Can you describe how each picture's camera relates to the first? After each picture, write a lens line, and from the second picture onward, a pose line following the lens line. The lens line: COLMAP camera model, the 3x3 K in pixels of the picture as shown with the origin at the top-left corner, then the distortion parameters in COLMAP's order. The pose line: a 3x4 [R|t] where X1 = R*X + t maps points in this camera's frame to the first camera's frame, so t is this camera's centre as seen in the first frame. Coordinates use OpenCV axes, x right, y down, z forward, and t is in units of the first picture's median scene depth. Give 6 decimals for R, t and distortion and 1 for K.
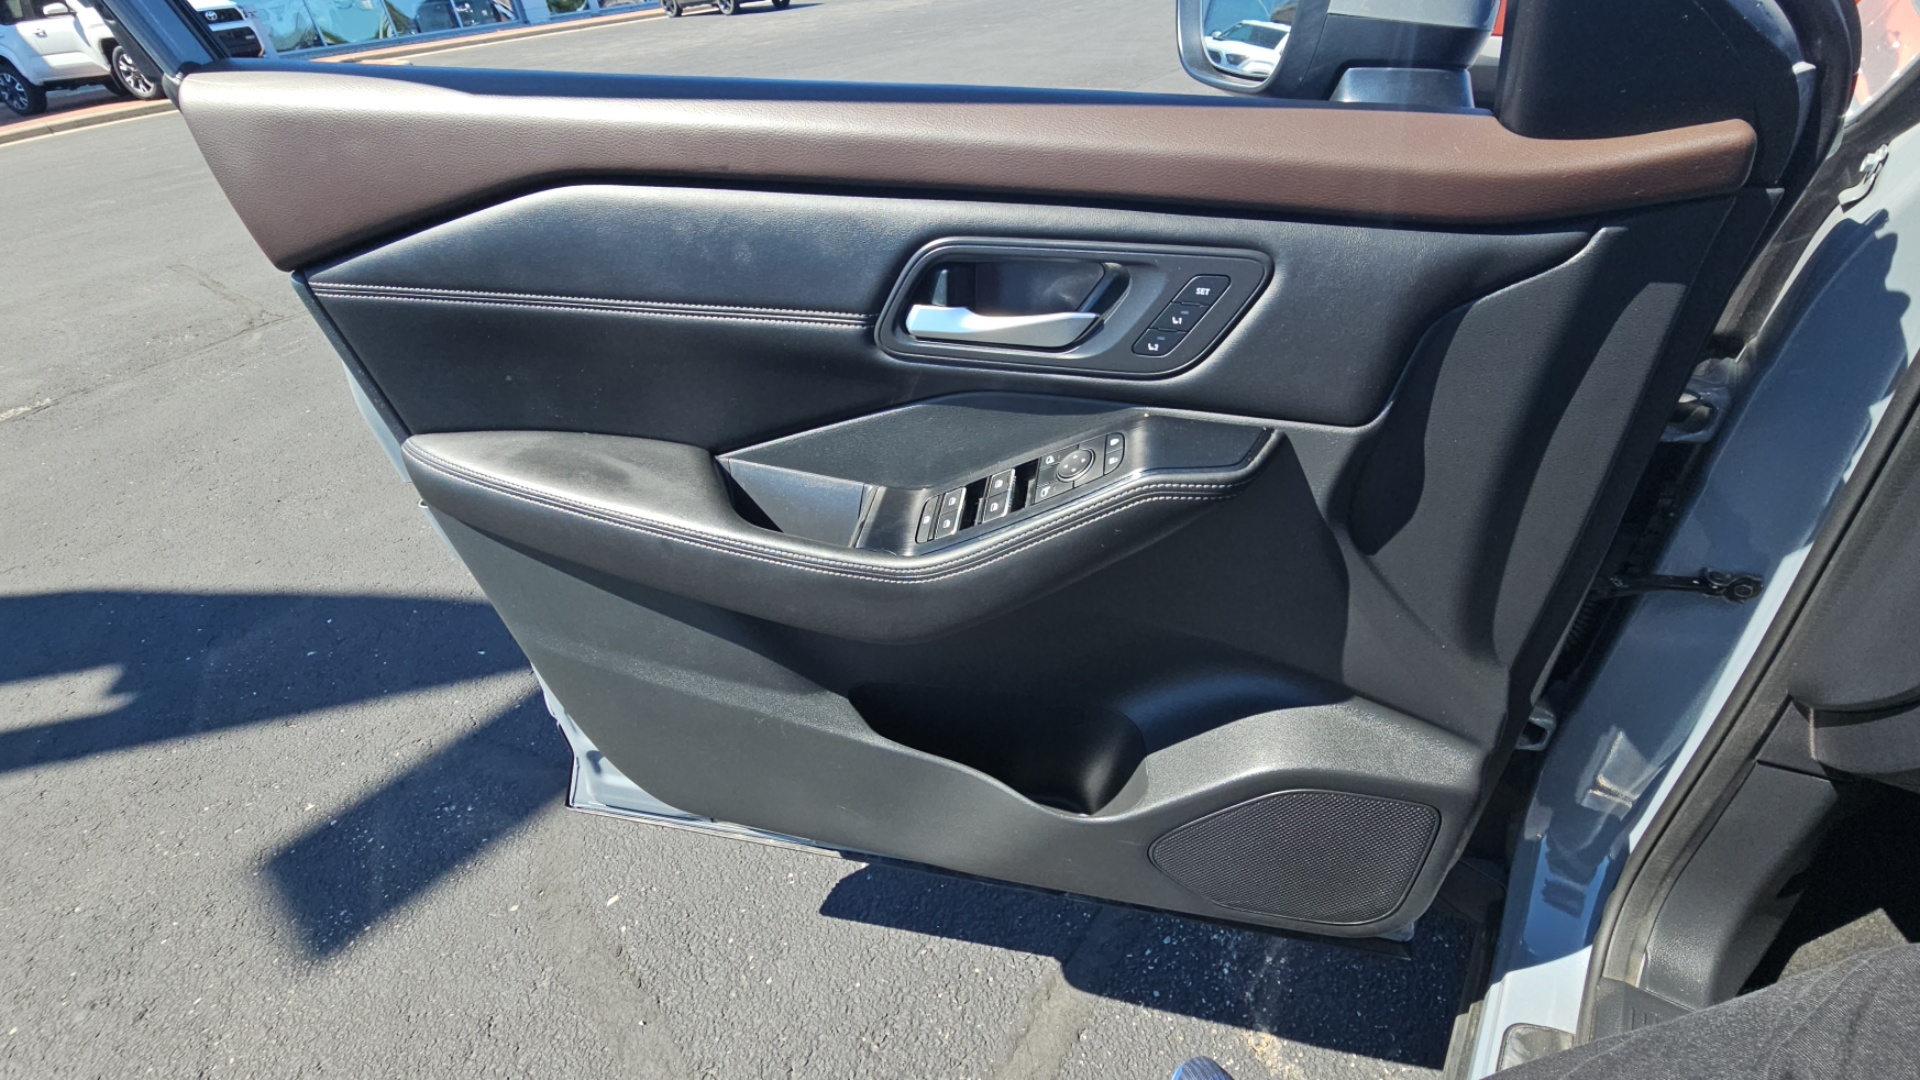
lens RADIAL K [[863.9, 0, 969.4], [0, 863.9, 537.4], [0, 0, 1]] dist [0.008398, -0.007101]
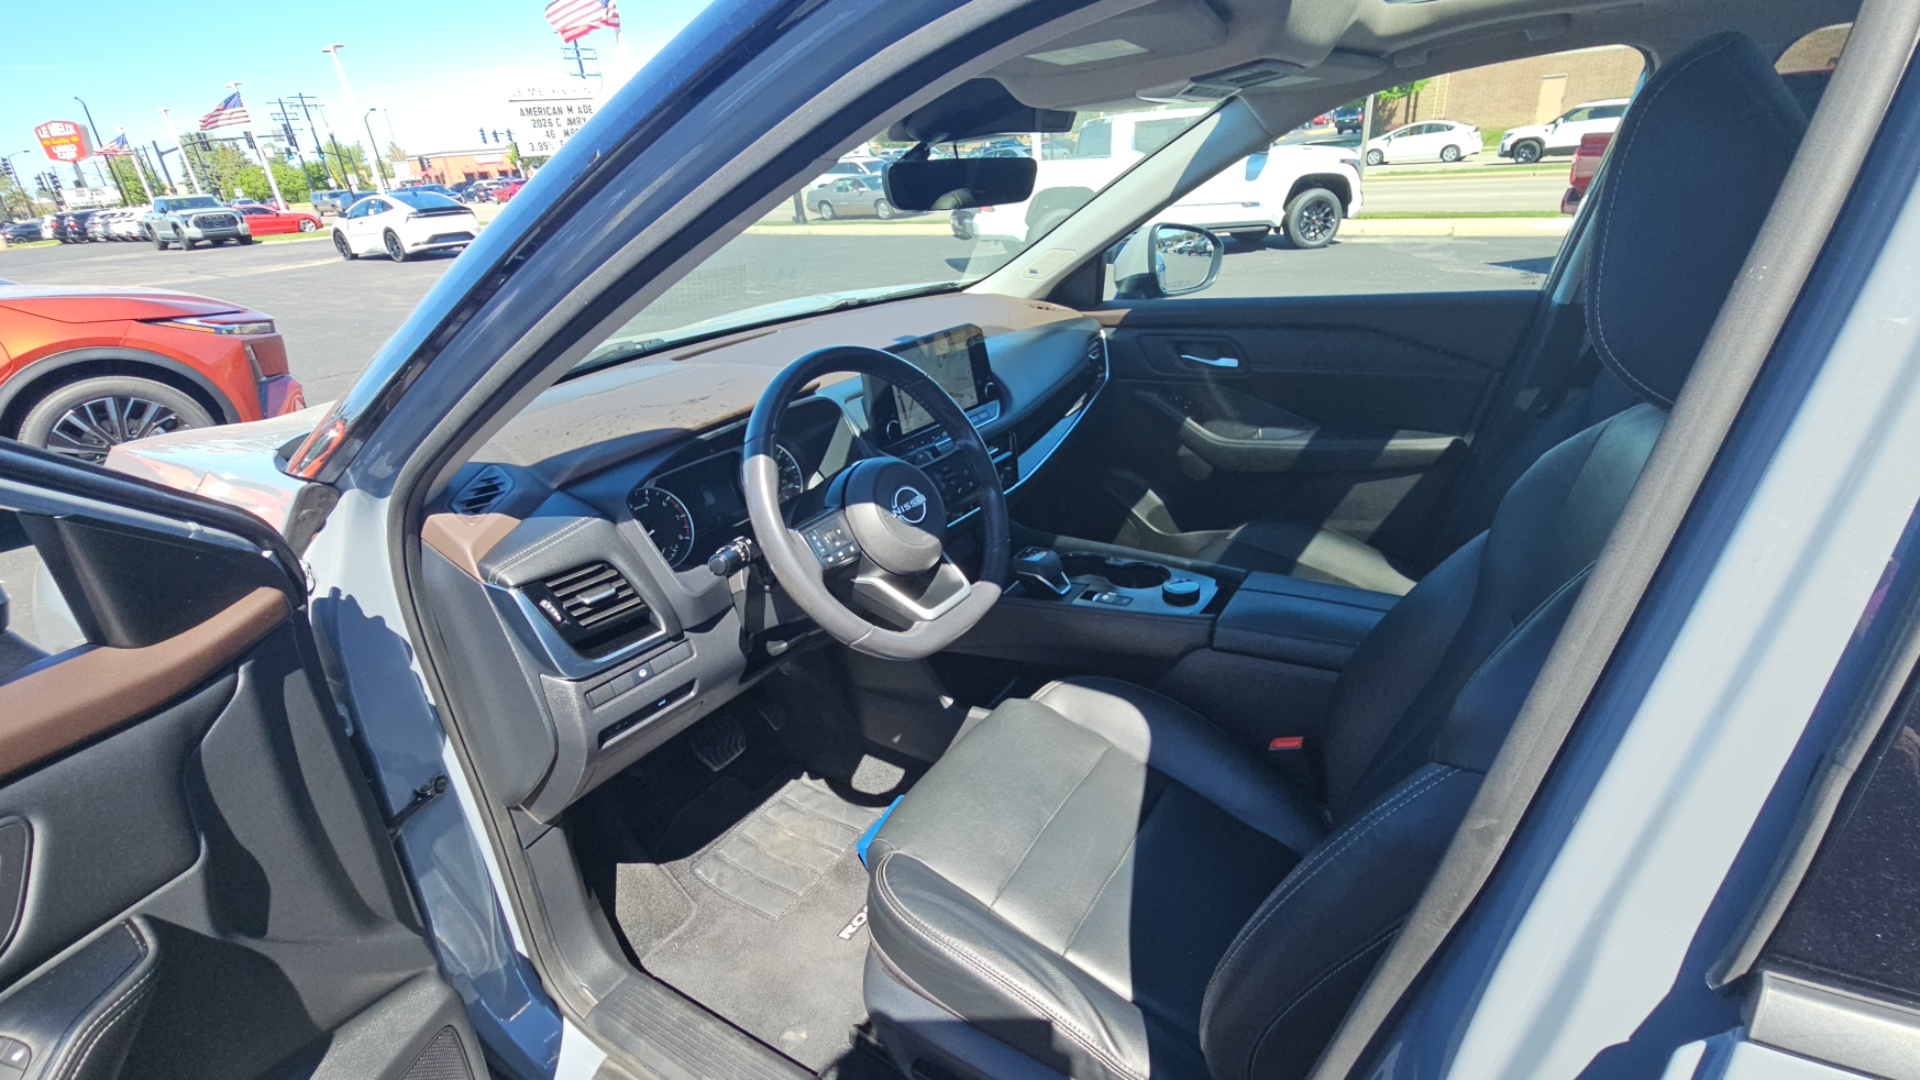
lens RADIAL K [[863.9, 0, 979.1], [0, 863.9, 542.5], [0, 0, 1]] dist [0.008398, -0.007101]
pose [[-0.045071, -0.317274, 0.947262, -0.531315], [0.622854, 0.732430, 0.274954, -0.088765], [-0.781039, 0.602398, 0.164604, -0.310571]]
